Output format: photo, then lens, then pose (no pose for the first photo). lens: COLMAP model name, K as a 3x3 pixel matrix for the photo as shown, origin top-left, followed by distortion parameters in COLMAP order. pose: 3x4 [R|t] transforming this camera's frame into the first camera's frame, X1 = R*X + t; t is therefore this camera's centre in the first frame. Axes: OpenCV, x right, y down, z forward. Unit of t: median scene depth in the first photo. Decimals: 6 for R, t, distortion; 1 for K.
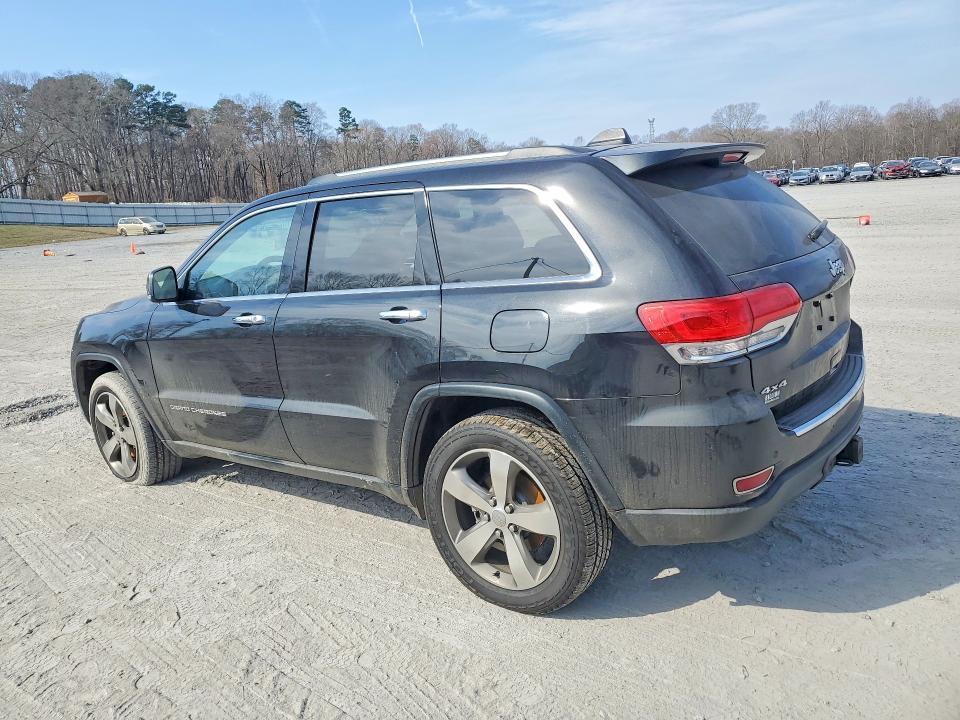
lens RADIAL K [[819.0, 0, 480.0], [0, 819.0, 358.8], [0, 0, 1]] dist [0.074571, 0.007428]
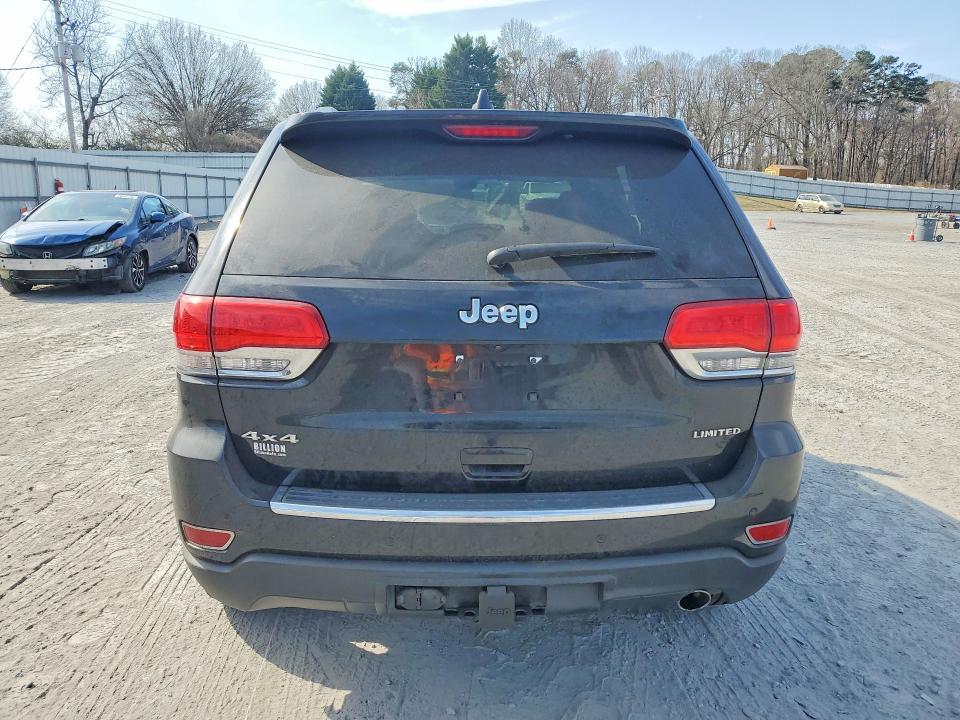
lens RADIAL K [[819.0, 0, 477.8], [0, 819.0, 359.1], [0, 0, 1]] dist [0.074571, 0.007428]
pose [[0.628504, 0.262869, -0.732040, 0.092857], [-0.243942, 0.960292, 0.135392, -0.016541], [0.738562, 0.093481, 0.667673, 0.059098]]
